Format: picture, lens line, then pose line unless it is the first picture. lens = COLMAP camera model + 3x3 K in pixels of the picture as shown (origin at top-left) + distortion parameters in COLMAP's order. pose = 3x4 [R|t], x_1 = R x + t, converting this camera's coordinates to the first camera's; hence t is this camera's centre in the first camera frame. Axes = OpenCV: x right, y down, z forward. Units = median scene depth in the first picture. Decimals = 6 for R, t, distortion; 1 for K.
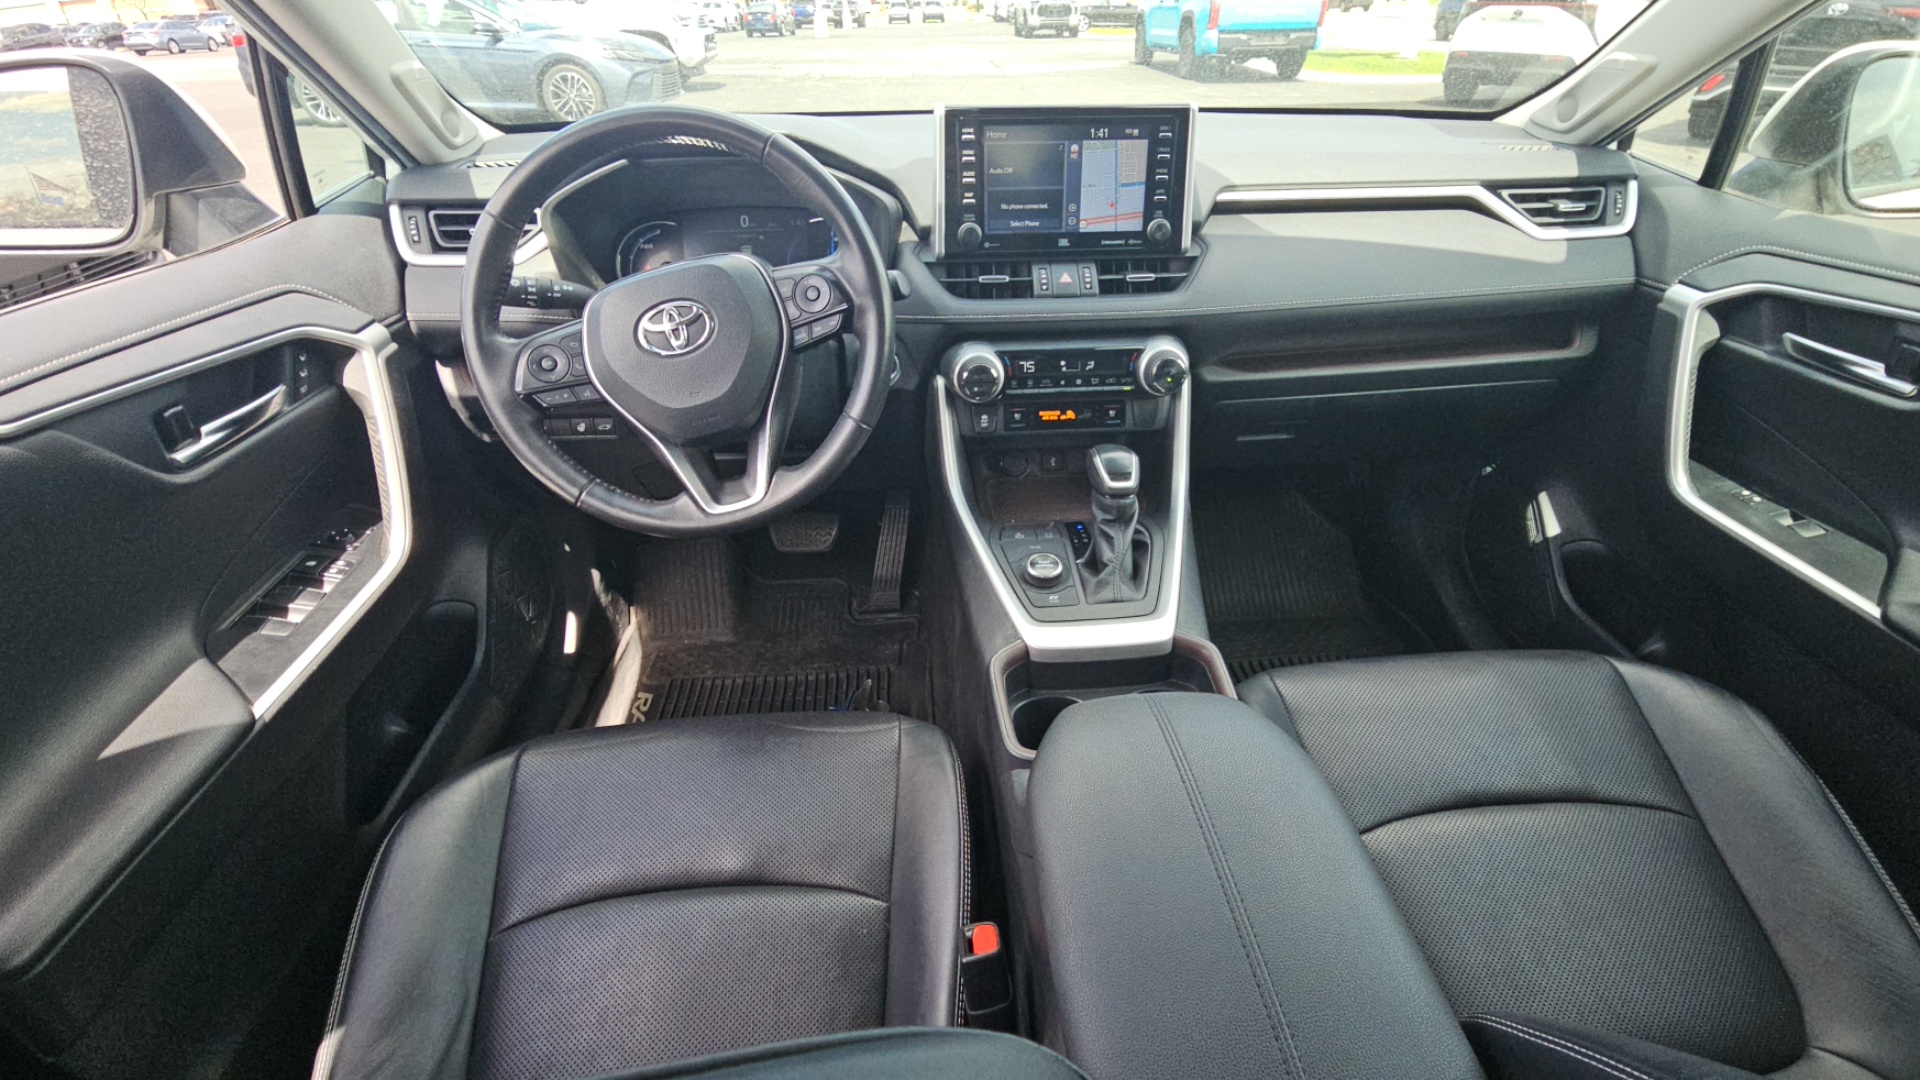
lens RADIAL K [[853.9, 0, 980.6], [0, 853.9, 543.0], [0, 0, 1]] dist [0.010115, -0.007637]
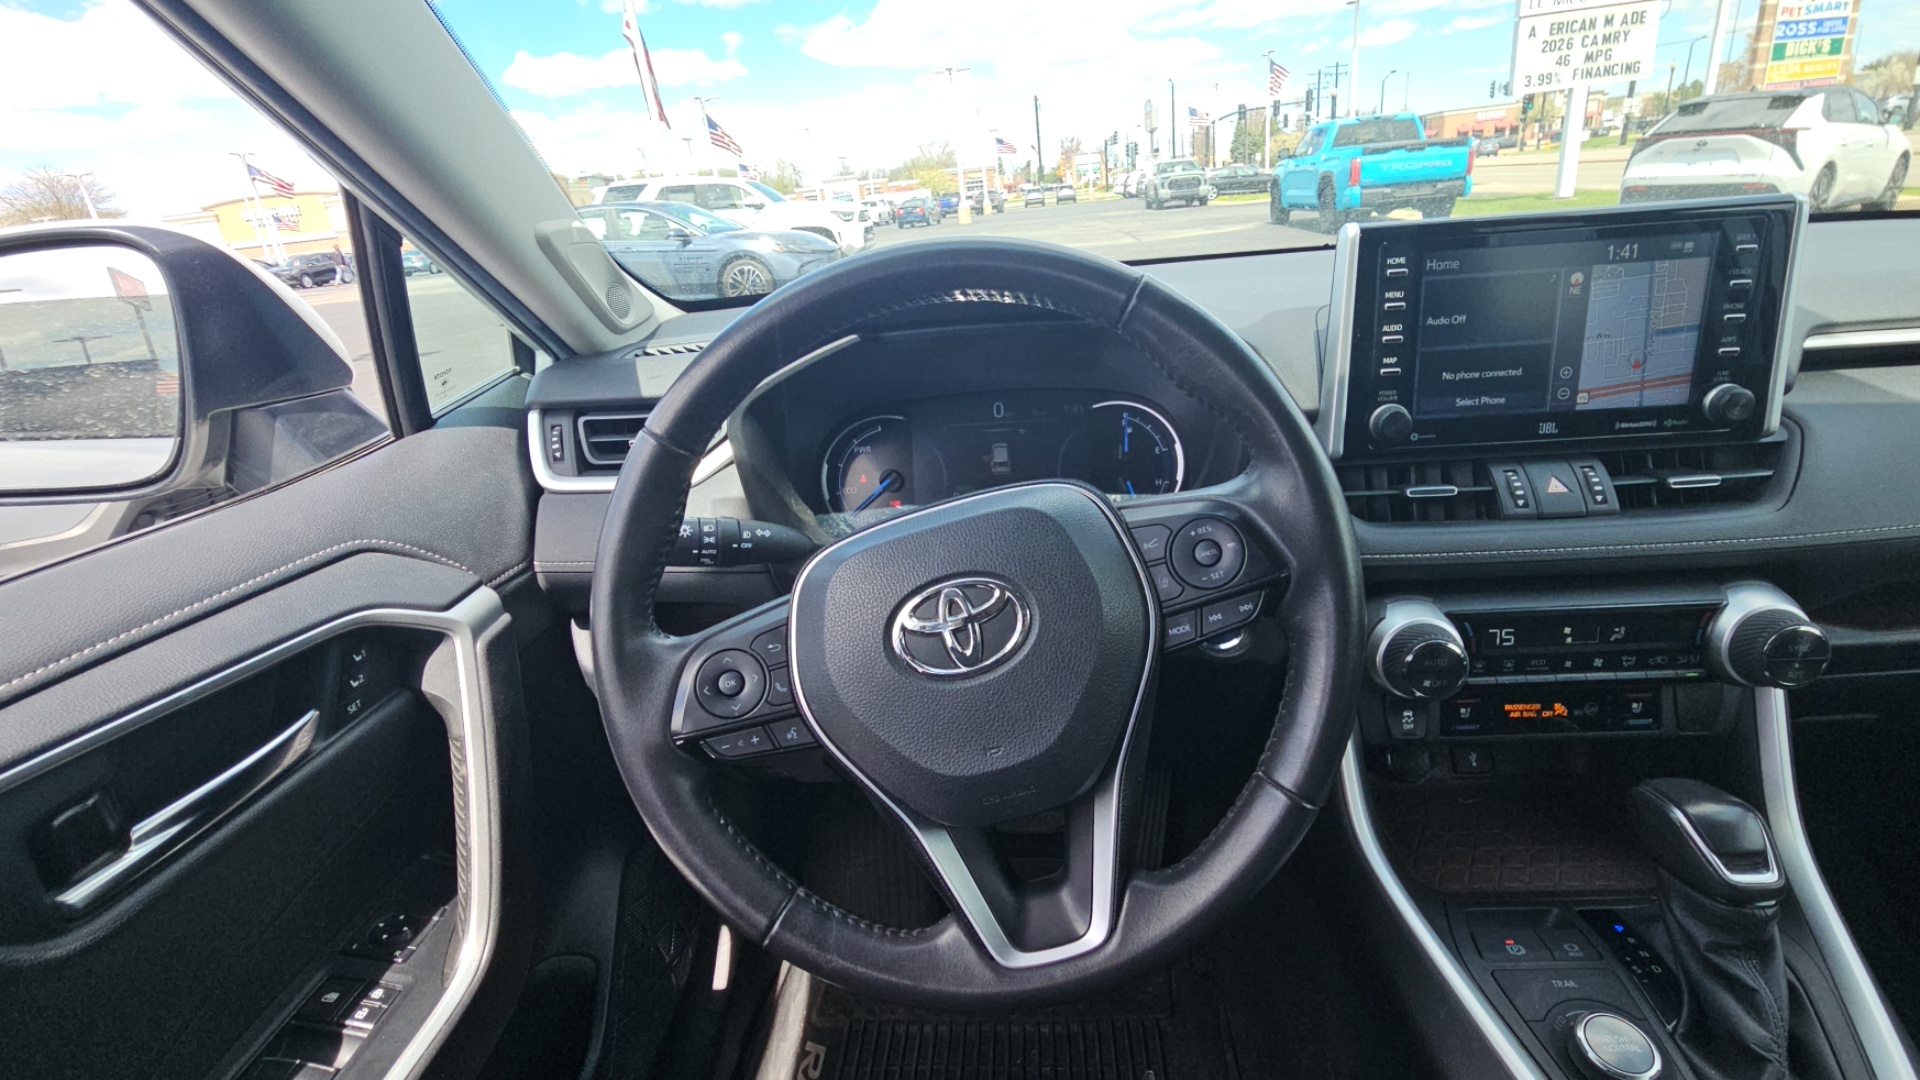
lens RADIAL K [[853.9, 0, 983.7], [0, 853.9, 545.4], [0, 0, 1]] dist [0.010115, -0.007637]
pose [[0.988799, -0.013108, -0.148678, -0.206315], [-0.011992, 0.985938, -0.166679, -0.167395], [0.148772, 0.166595, 0.974737, 0.374206]]
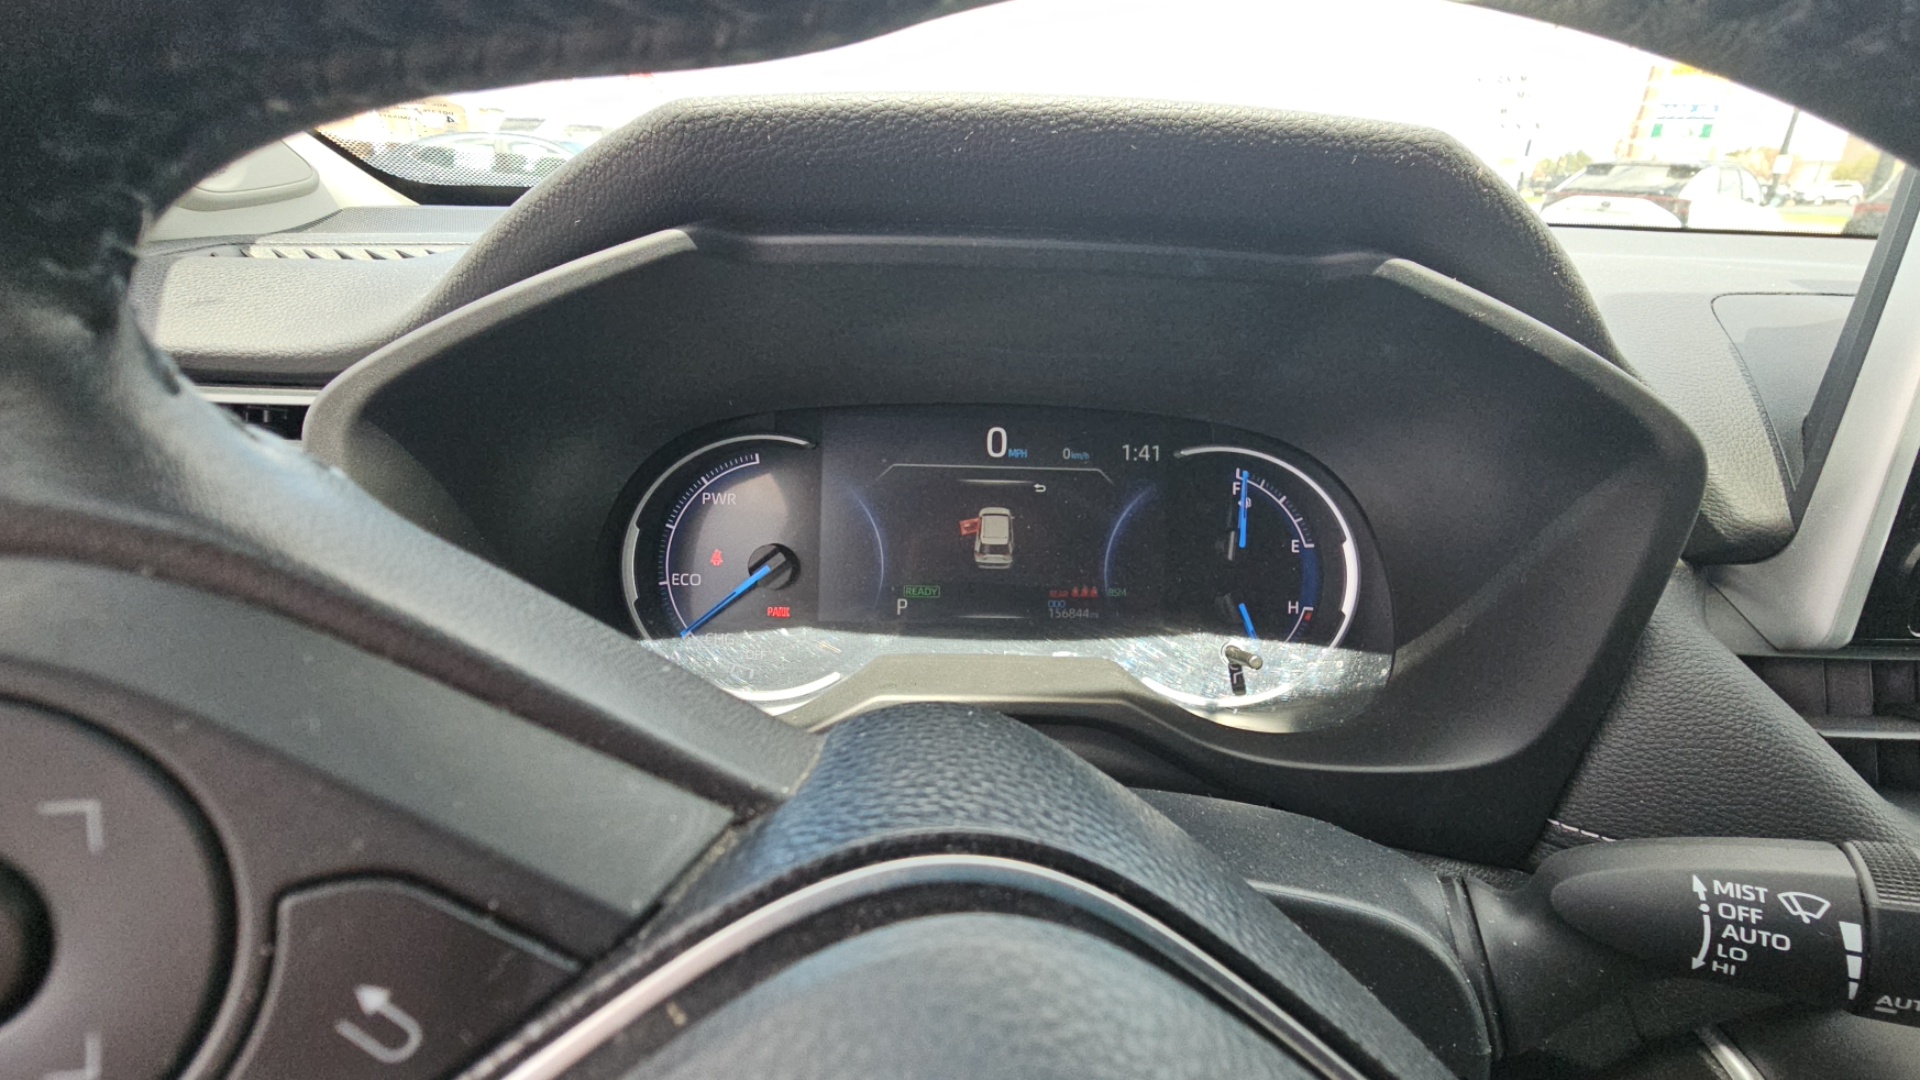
lens RADIAL K [[853.9, 0, 977.5], [0, 853.9, 545.1], [0, 0, 1]] dist [0.010115, -0.007637]
pose [[0.997650, 0.057901, -0.036638, -0.299016], [-0.063058, 0.985048, -0.160325, -0.307921], [0.026807, 0.162258, 0.986384, 0.730874]]
